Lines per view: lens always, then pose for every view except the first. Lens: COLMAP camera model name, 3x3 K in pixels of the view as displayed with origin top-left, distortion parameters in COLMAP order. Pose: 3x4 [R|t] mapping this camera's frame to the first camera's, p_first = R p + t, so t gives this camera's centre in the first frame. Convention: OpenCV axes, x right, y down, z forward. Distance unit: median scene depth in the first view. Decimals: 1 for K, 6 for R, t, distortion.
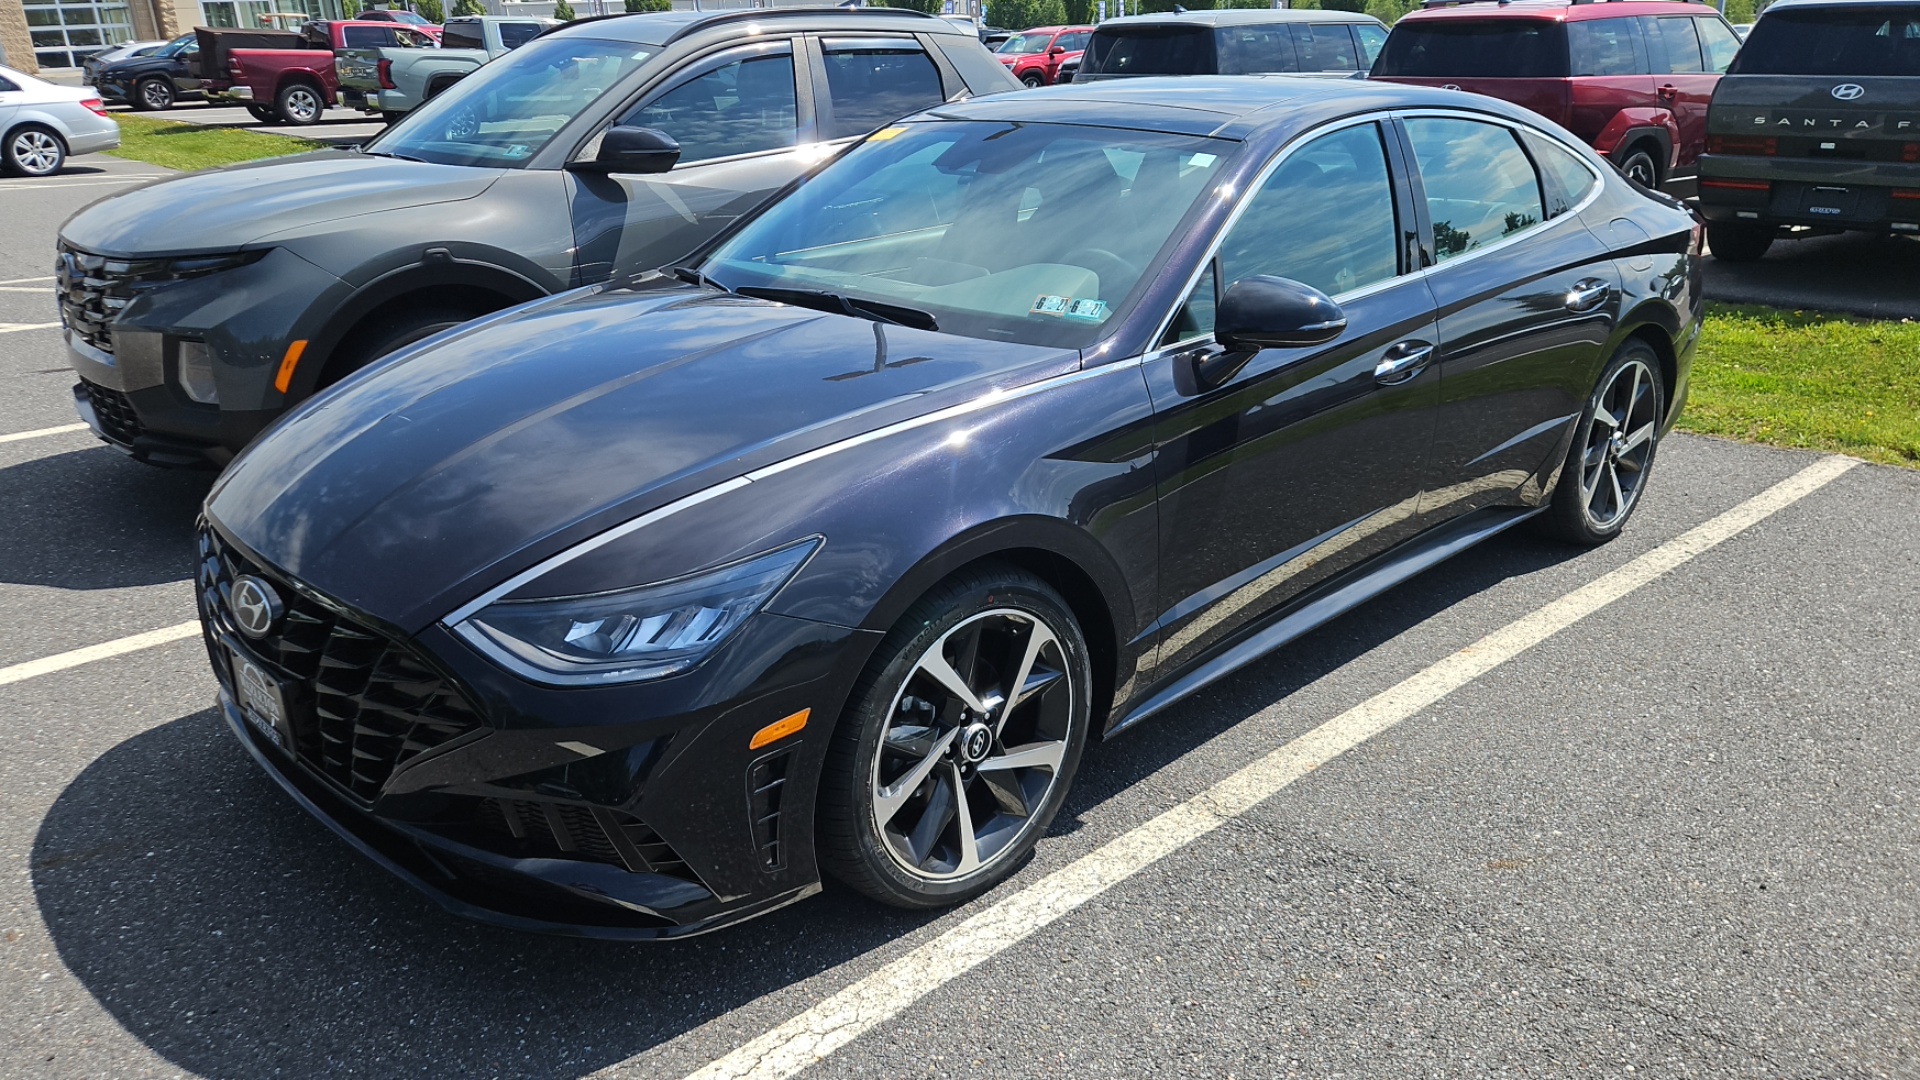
lens RADIAL K [[1403.0, 0, 955.5], [0, 1403.0, 536.2], [0, 0, 1]] dist [0.061609, -0.032261]
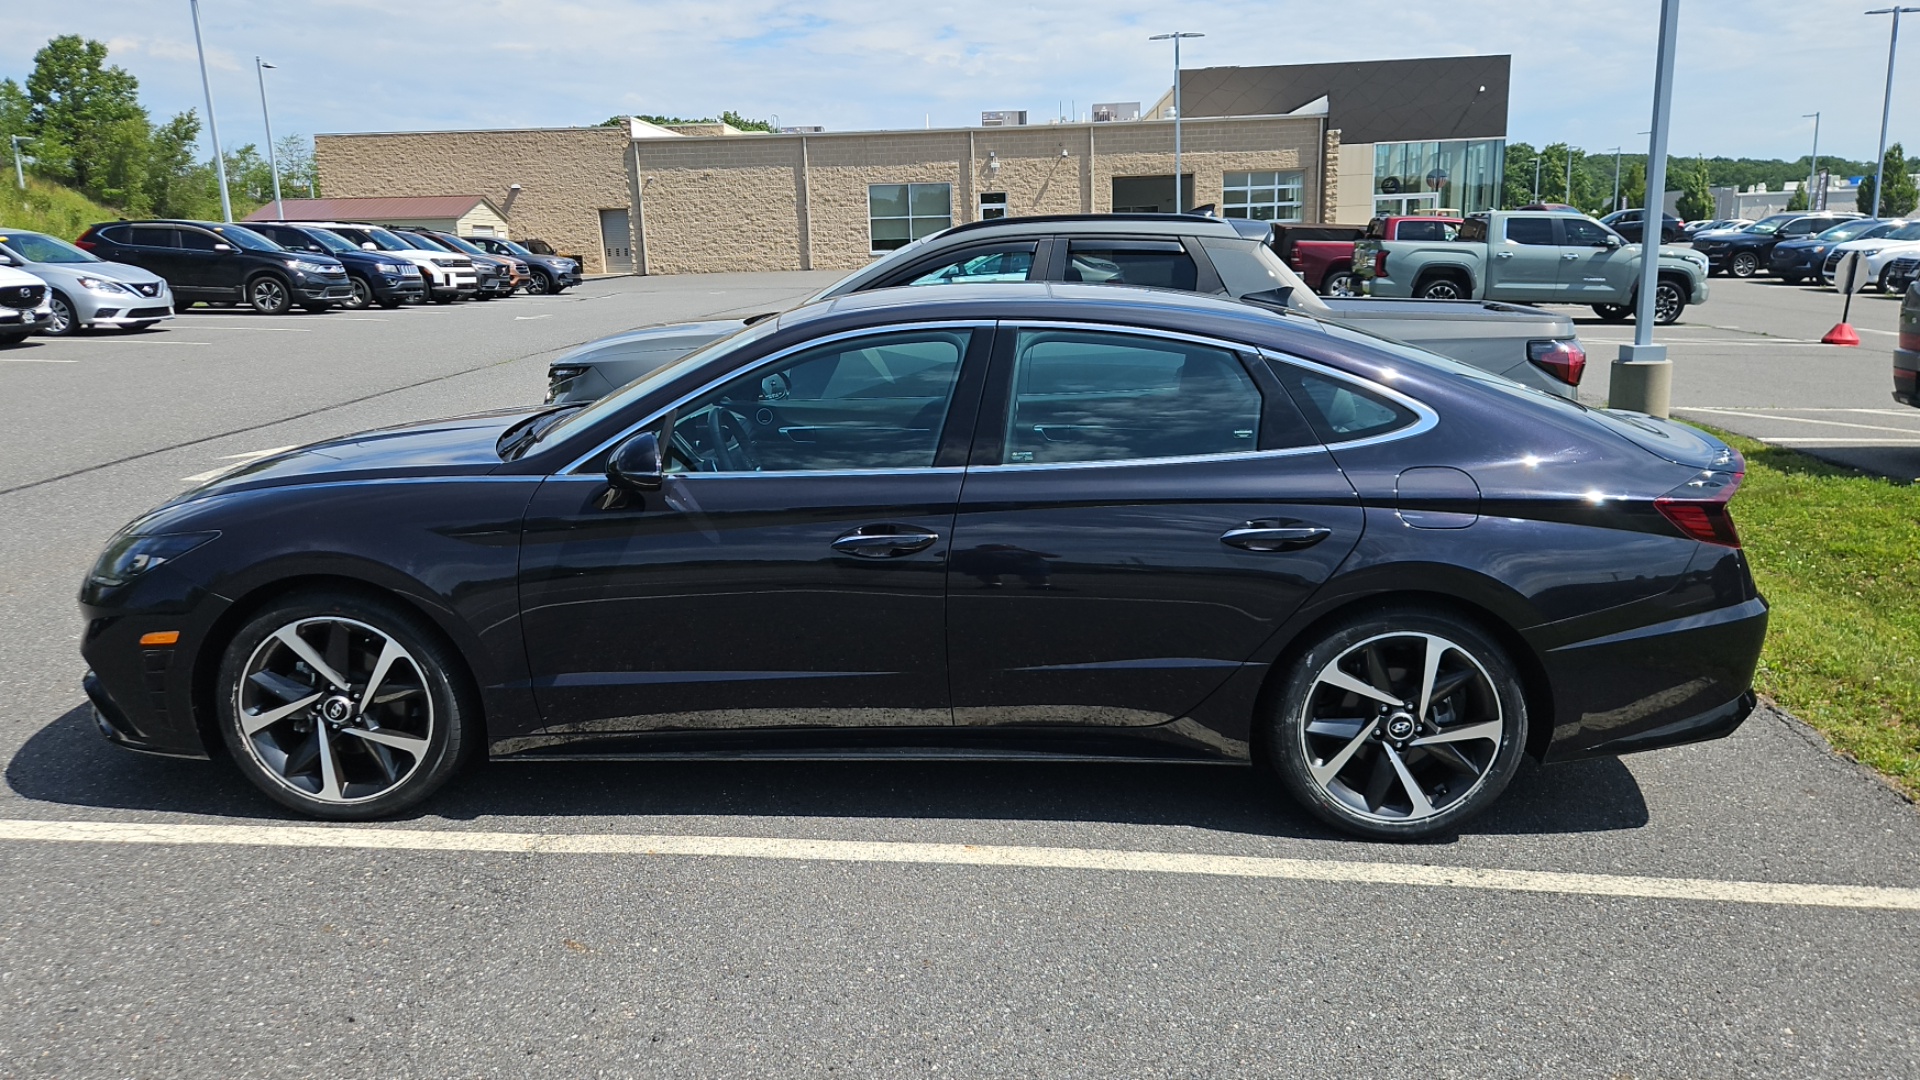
lens RADIAL K [[1403.0, 0, 953.1], [0, 1403.0, 543.5], [0, 0, 1]] dist [0.061609, -0.032261]
pose [[0.699085, 0.170594, -0.694391, 1.105812], [-0.251446, 0.967749, -0.015395, -0.118620], [0.669369, 0.185364, 0.719434, 0.261953]]
